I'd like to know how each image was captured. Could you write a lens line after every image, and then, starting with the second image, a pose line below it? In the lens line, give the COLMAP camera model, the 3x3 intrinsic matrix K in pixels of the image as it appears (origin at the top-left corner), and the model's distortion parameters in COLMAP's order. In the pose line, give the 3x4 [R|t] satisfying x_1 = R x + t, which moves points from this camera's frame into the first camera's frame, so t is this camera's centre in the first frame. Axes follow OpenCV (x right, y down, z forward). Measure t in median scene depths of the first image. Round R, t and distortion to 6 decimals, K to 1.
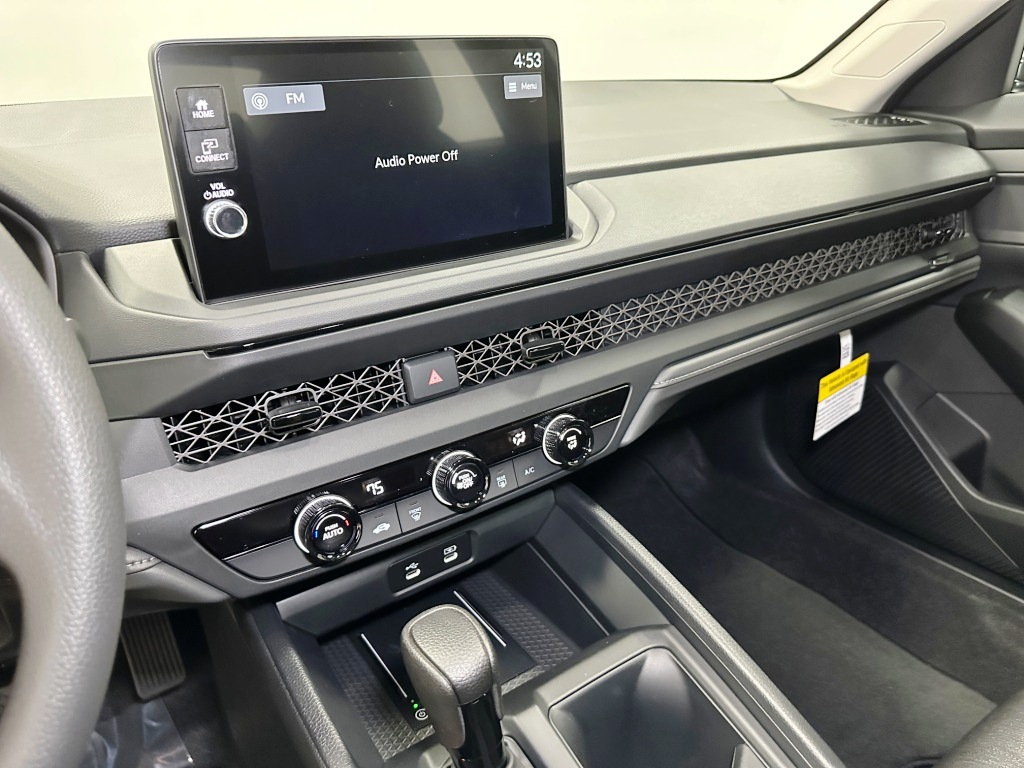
lens RADIAL K [[727.7, 0, 512.0], [0, 727.7, 384.0], [0, 0, 1]] dist [0.108712, -0.183411]
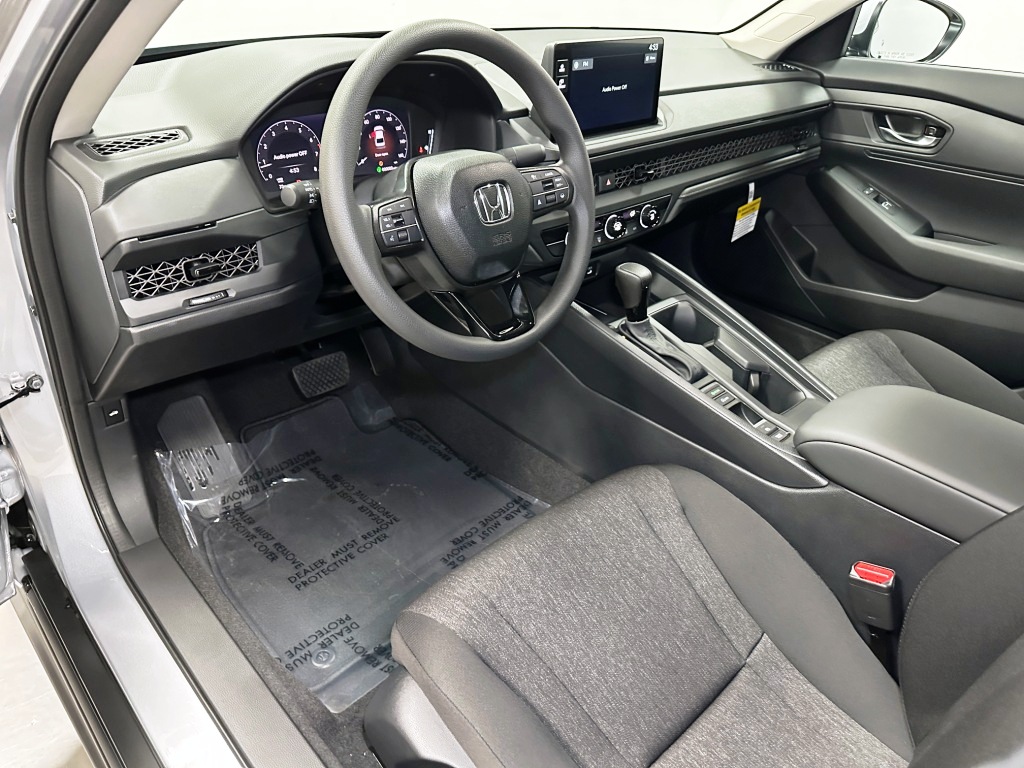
lens RADIAL K [[727.7, 0, 512.0], [0, 727.7, 384.0], [0, 0, 1]] dist [0.108712, -0.183411]
pose [[0.984252, 0.001429, 0.176765, -0.772063], [-0.028010, 0.988595, 0.147969, 0.274010], [-0.174538, -0.150590, 0.973067, -1.286494]]
